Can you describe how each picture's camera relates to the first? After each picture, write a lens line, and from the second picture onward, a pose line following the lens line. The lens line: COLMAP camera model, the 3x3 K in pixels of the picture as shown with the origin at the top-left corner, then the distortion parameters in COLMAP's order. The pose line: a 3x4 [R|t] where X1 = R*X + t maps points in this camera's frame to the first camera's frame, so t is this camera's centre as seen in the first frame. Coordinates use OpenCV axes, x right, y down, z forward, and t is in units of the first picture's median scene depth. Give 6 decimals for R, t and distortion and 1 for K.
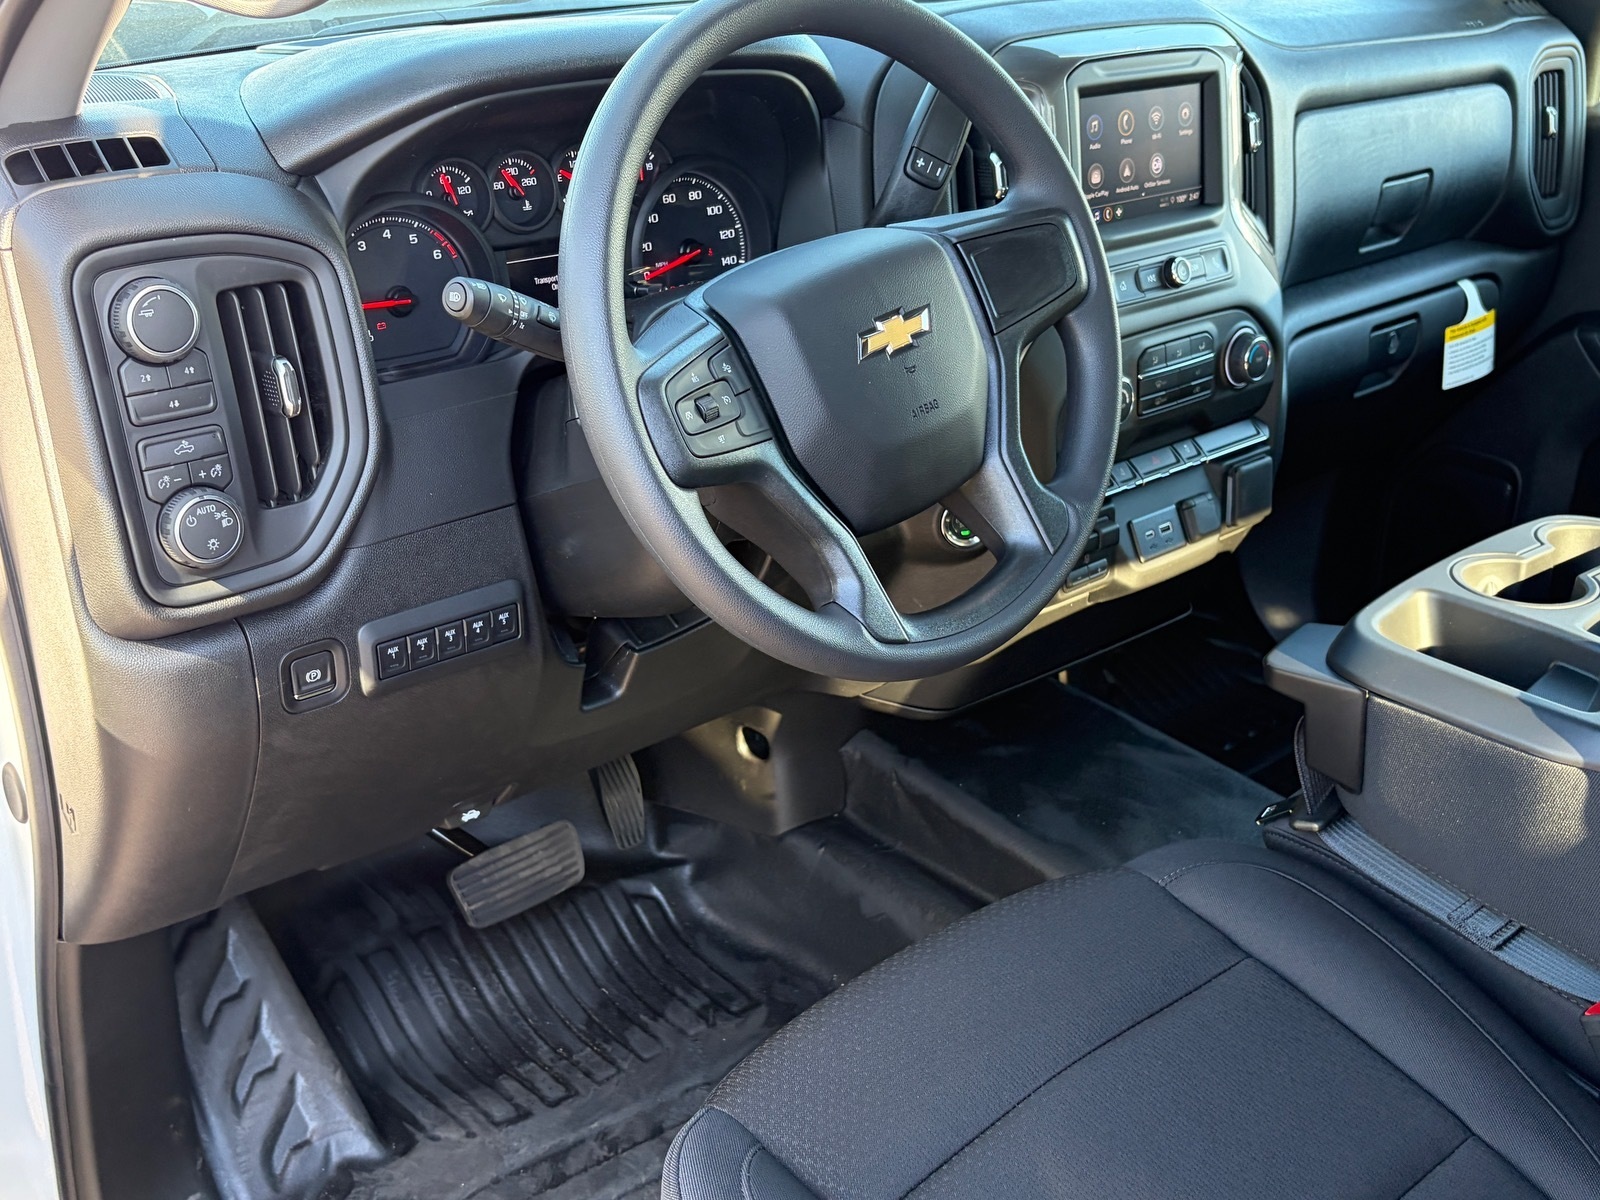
lens RADIAL K [[1632.0, 0, 829.1], [0, 1632.0, 575.1], [0, 0, 1]] dist [0.050892, -0.125020]
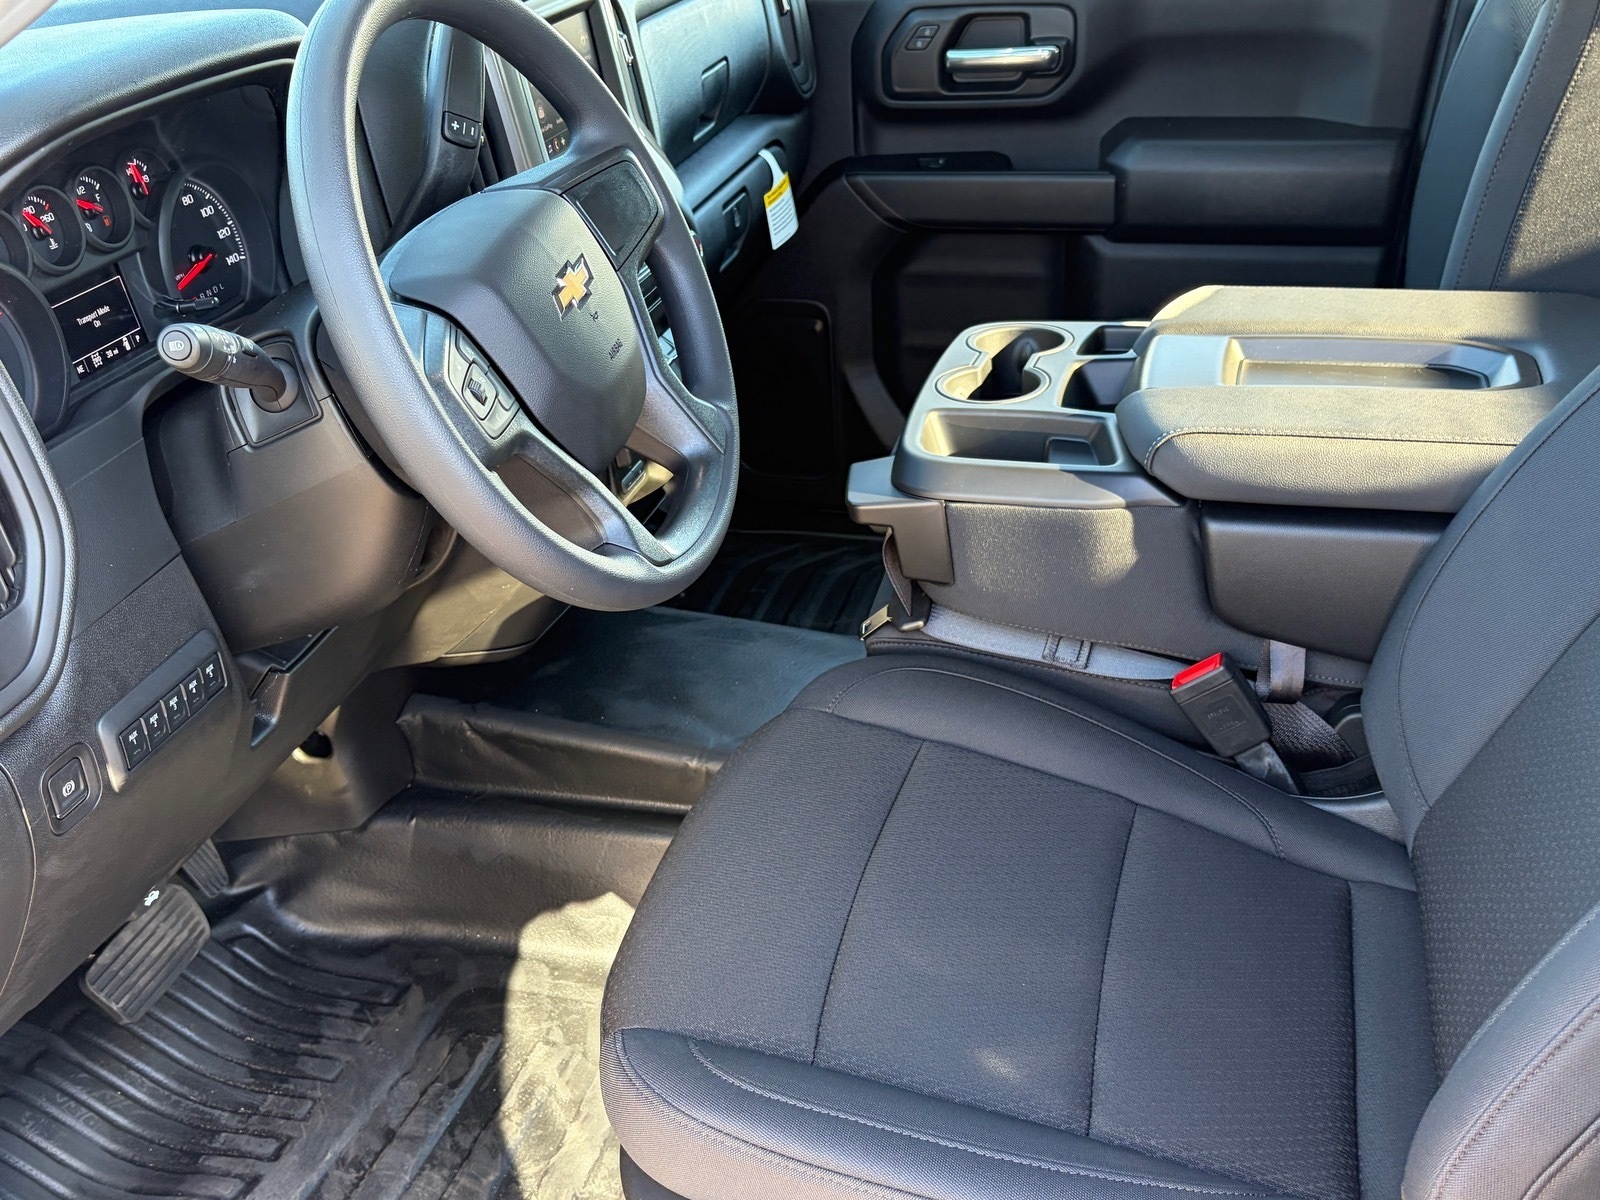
lens RADIAL K [[1632.0, 0, 829.1], [0, 1632.0, 575.1], [0, 0, 1]] dist [0.050892, -0.125020]
pose [[0.839348, -0.294312, 0.457028, -0.231059], [0.268553, 0.955495, 0.122102, -0.034189], [-0.472624, 0.020250, 0.881032, -0.010316]]
